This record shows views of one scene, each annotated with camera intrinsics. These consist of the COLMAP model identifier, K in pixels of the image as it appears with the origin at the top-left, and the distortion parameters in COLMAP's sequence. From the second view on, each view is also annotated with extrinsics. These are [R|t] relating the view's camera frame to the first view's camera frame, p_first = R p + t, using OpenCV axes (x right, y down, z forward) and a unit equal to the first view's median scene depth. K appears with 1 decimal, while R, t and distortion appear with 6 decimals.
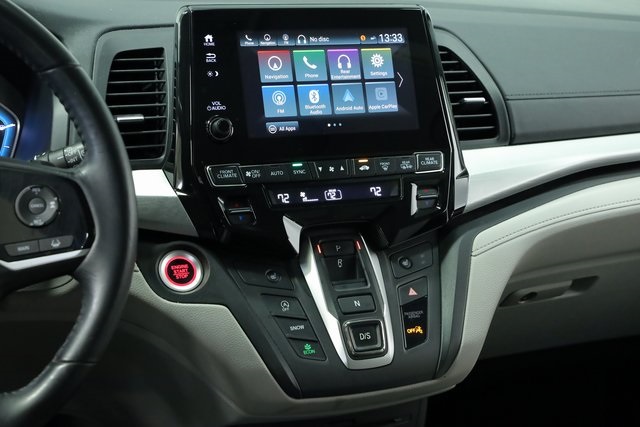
lens RADIAL K [[1128.1, 0, 329.3], [0, 1128.1, 218.5], [0, 0, 1]] dist [0.165091, 0.000000]
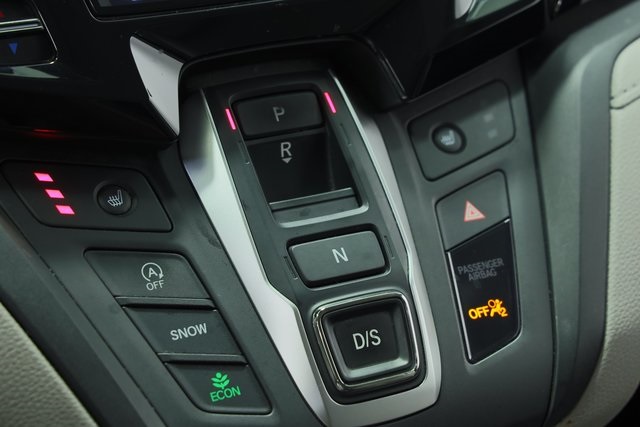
lens RADIAL K [[1793.3, 0, 306.2], [0, 1793.3, 222.9], [0, 0, 1]] dist [0.533013, 0.000000]
pose [[0.996377, -0.065317, 0.054471, -0.019153], [0.059358, 0.992738, 0.104630, -0.000398], [-0.060909, -0.101018, 0.993018, 0.389038]]
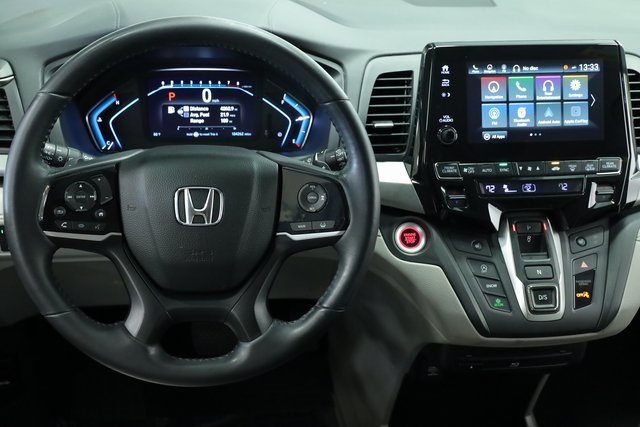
lens RADIAL K [[744.1, 0, 321.4], [0, 744.1, 214.9], [0, 0, 1]] dist [0.069655, 0.000000]
pose [[0.960977, 0.095226, -0.259721, 0.000383], [-0.062252, 0.989244, 0.132369, -0.092910], [0.269532, -0.111035, 0.956569, 0.082642]]
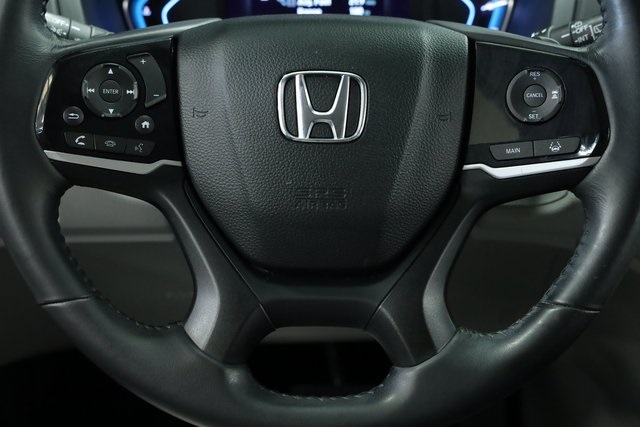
lens RADIAL K [[1128.1, 0, 323.7], [0, 1128.1, 216.7], [0, 0, 1]] dist [0.165091, 0.000000]
pose [[0.917305, 0.082661, -0.389512, -0.068475], [-0.053479, 0.994928, 0.085196, 0.009786], [0.394579, -0.057320, 0.917073, 0.202442]]
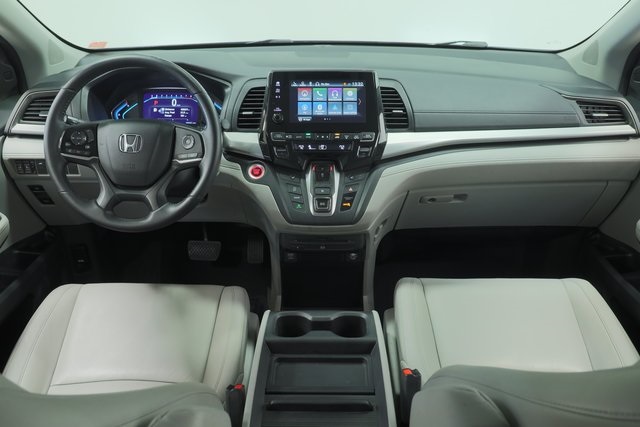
lens RADIAL K [[540.3, 0, 318.2], [0, 540.3, 215.2], [0, 0, 1]] dist [-0.033470, 0.000263]
pose [[0.915463, 0.115588, -0.385445, 0.479358], [-0.079156, 0.990869, 0.109142, -0.001684], [0.394541, -0.069405, 0.916253, -0.108361]]
